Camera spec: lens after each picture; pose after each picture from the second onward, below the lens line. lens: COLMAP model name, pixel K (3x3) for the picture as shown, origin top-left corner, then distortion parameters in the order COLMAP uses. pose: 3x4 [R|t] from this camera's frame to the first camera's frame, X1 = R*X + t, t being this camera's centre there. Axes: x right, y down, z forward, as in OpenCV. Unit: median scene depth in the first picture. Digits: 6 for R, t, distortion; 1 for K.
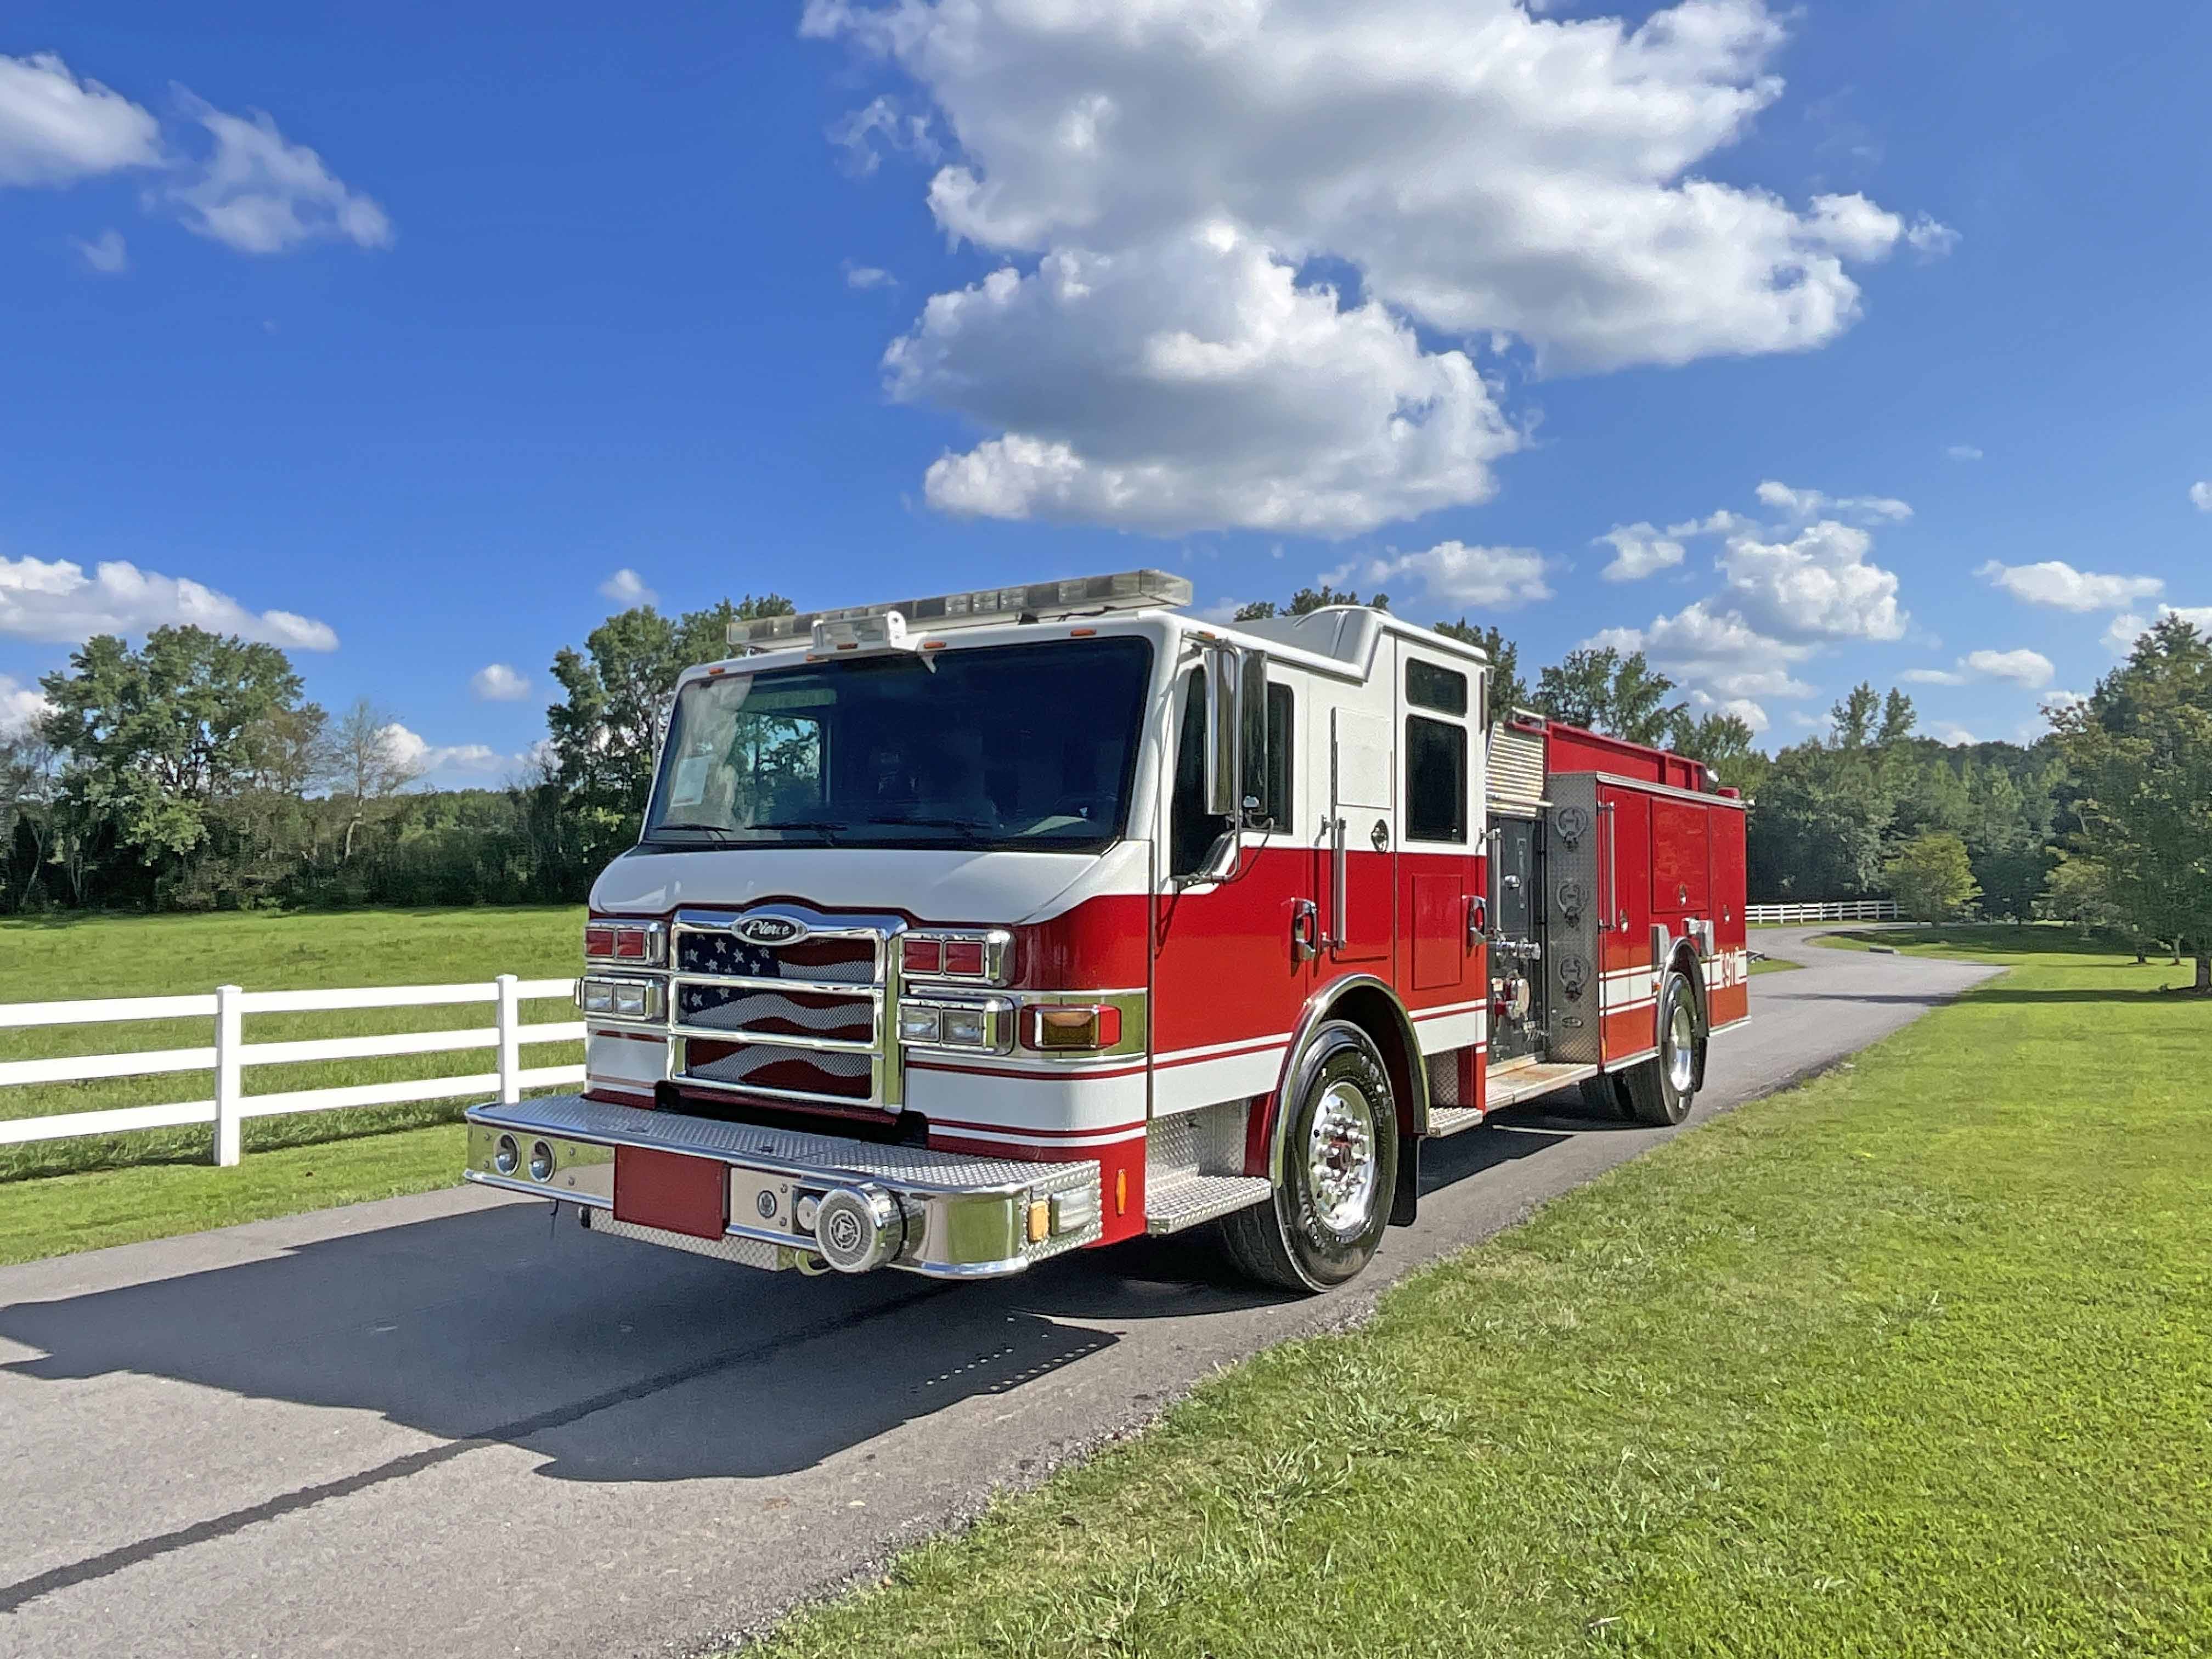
lens RADIAL K [[1515.6, 0, 1106.0], [0, 1515.6, 829.5], [0, 0, 1]] dist [-0.009176, -0.003782]
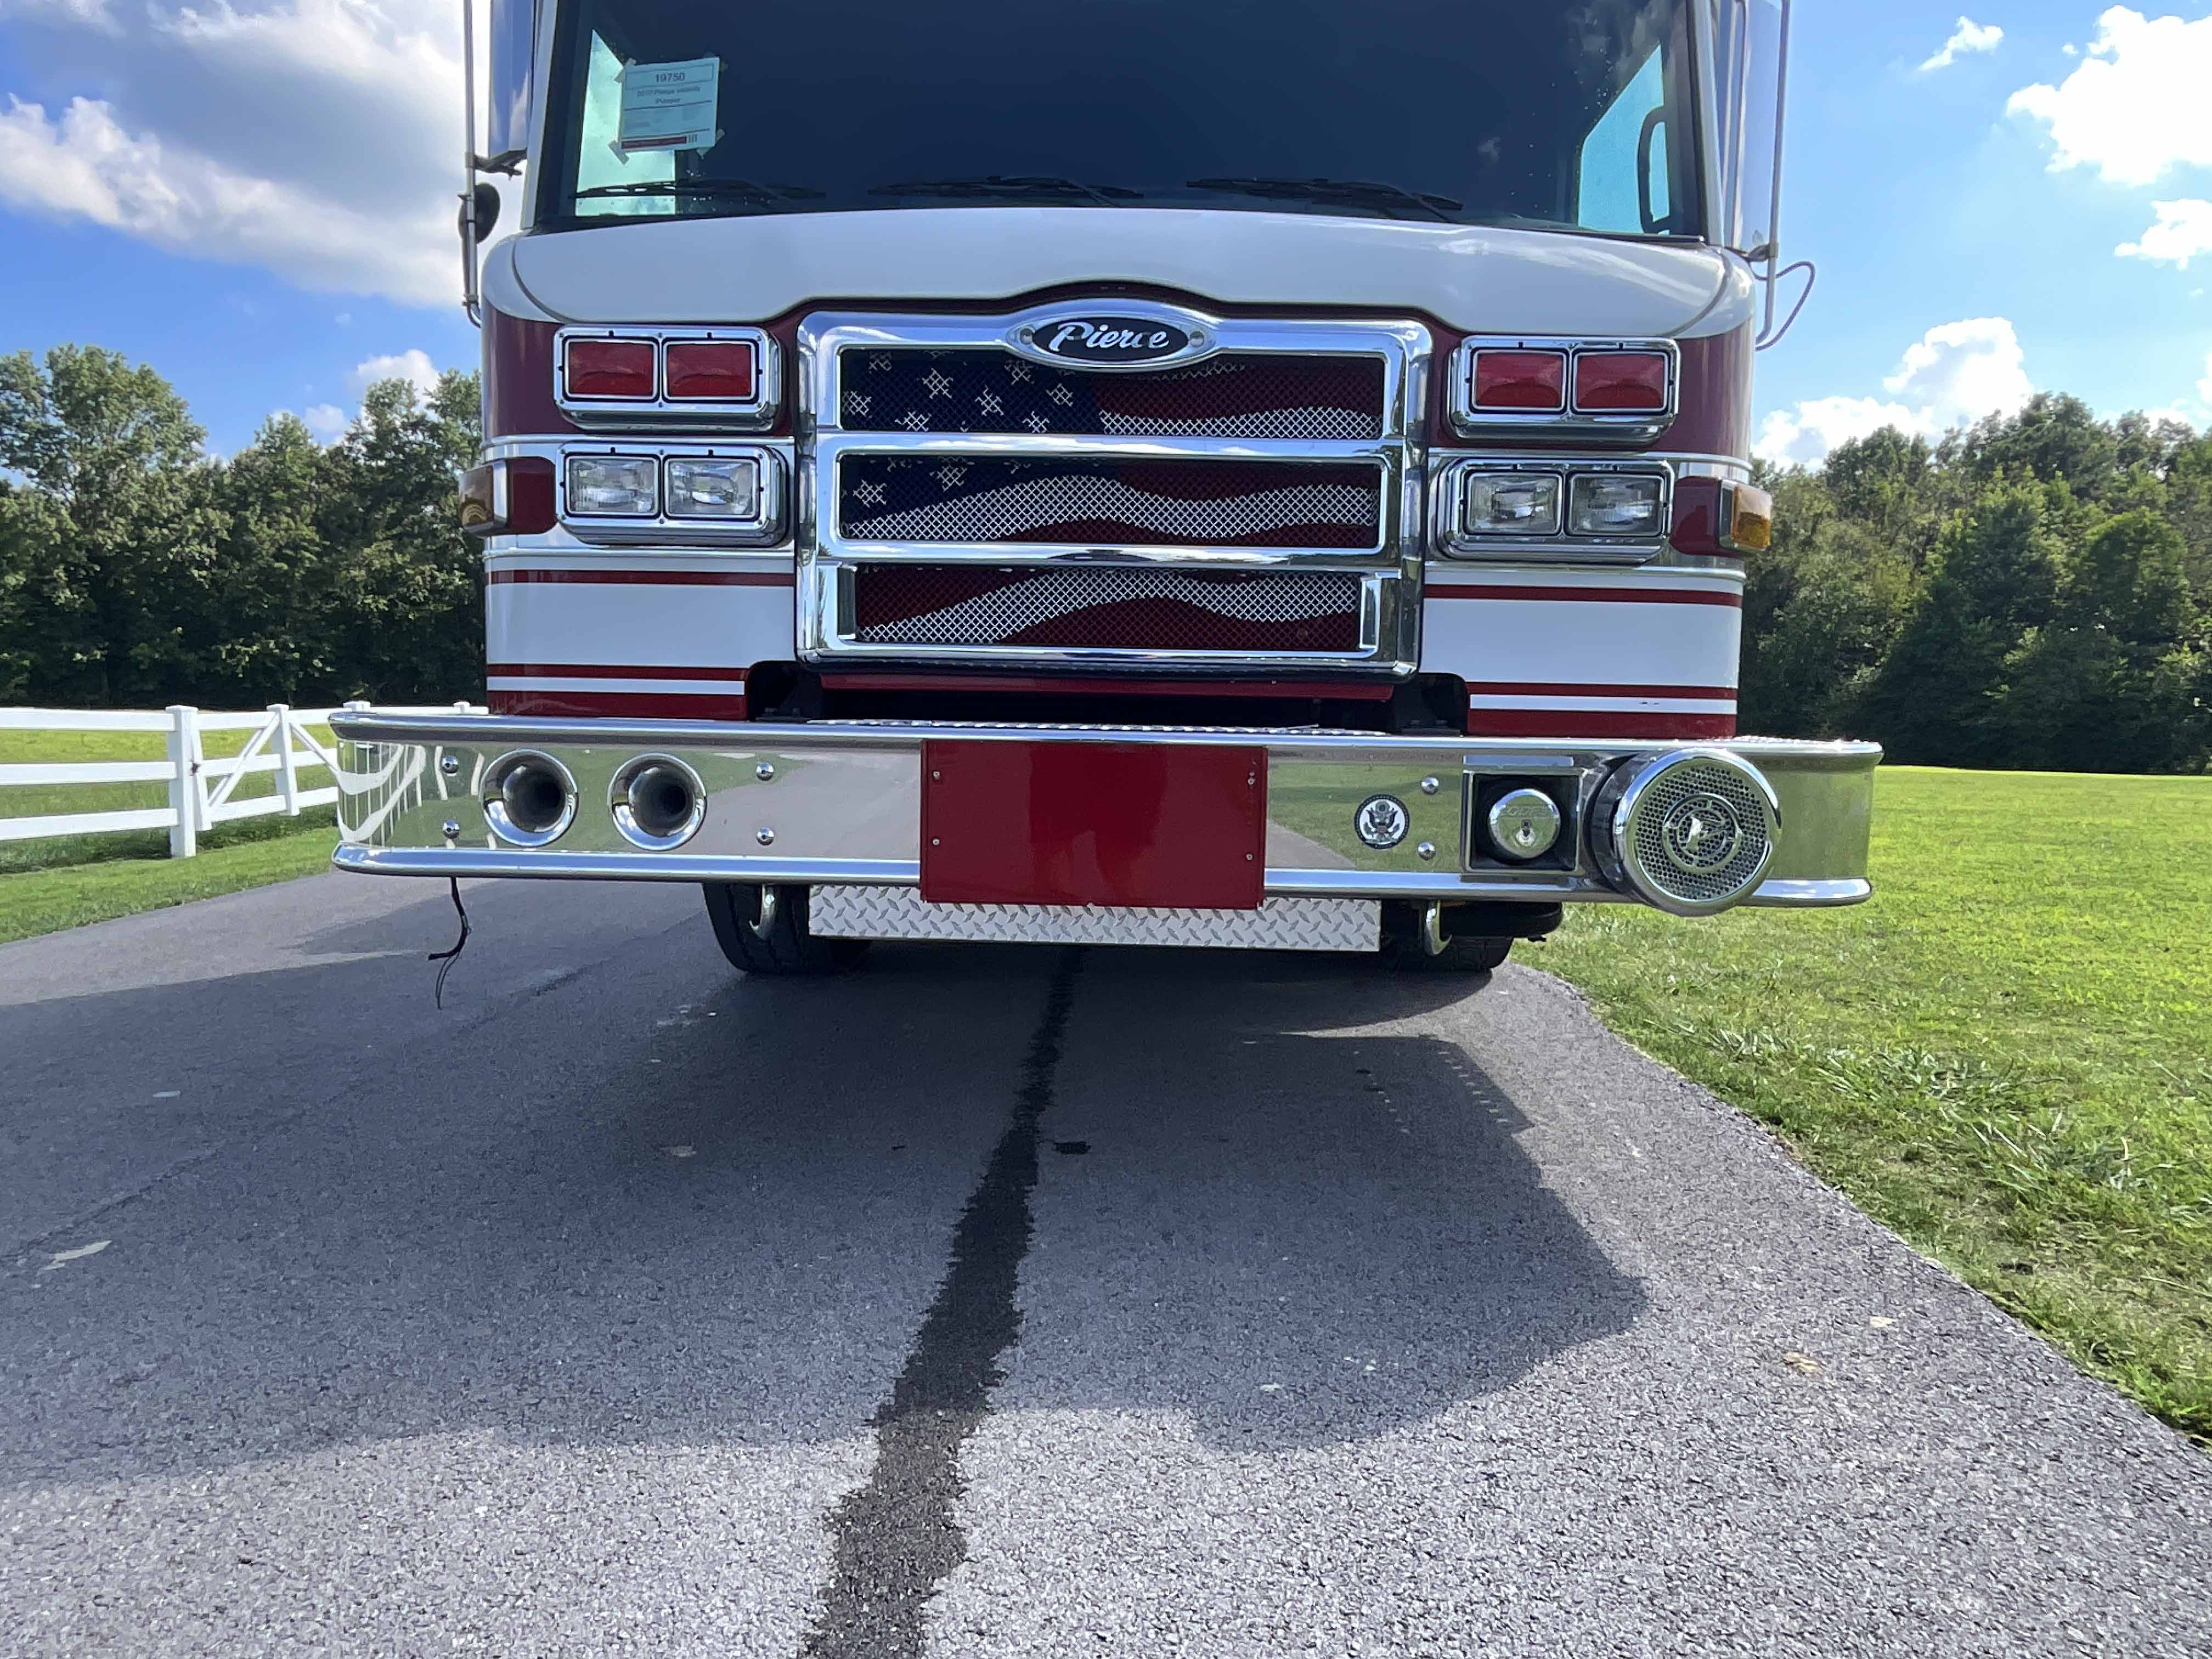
lens RADIAL K [[1402.6, 0, 1106.0], [0, 1402.6, 829.5], [0, 0, 1]] dist [-0.014186, 0.001064]
pose [[0.822380, -0.036008, 0.567798, -0.503229], [-0.035671, 0.992768, 0.114623, 0.178140], [-0.567819, -0.114518, 0.815148, 0.597907]]
